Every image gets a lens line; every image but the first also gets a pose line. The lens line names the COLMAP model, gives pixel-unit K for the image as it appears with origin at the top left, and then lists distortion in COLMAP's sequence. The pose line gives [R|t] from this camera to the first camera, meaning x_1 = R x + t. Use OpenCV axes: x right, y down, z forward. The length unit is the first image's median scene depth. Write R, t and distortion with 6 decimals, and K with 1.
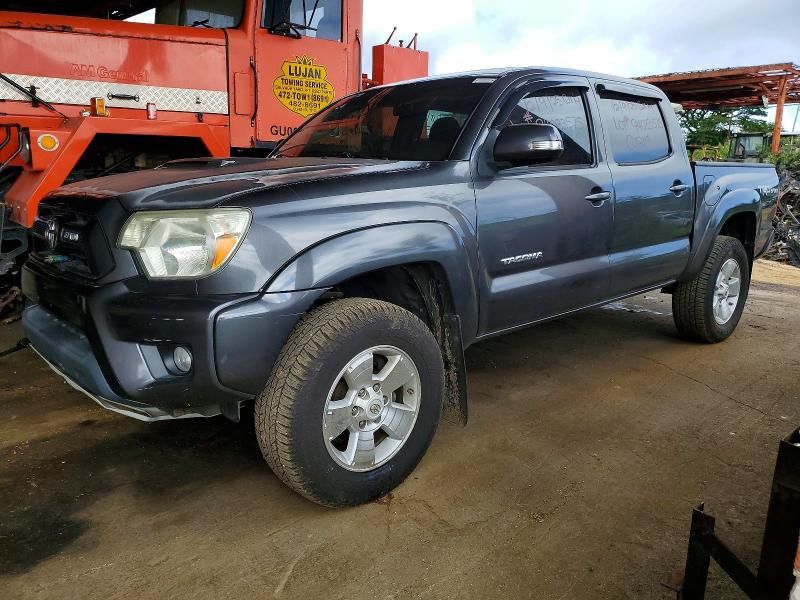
lens RADIAL K [[635.0, 0, 395.2], [0, 635.0, 267.1], [0, 0, 1]] dist [0.023295, -0.001036]
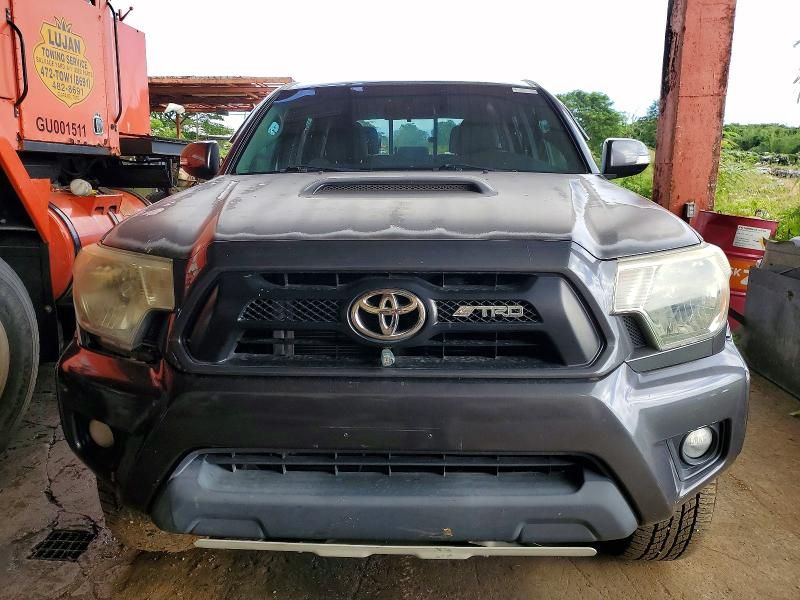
lens RADIAL K [[635.0, 0, 395.2], [0, 635.0, 267.1], [0, 0, 1]] dist [0.023295, -0.001036]
pose [[0.698893, -0.118014, 0.705423, -0.404305], [0.116802, 0.991885, 0.050217, -0.053557], [-0.705625, 0.047298, 0.707005, 0.255371]]
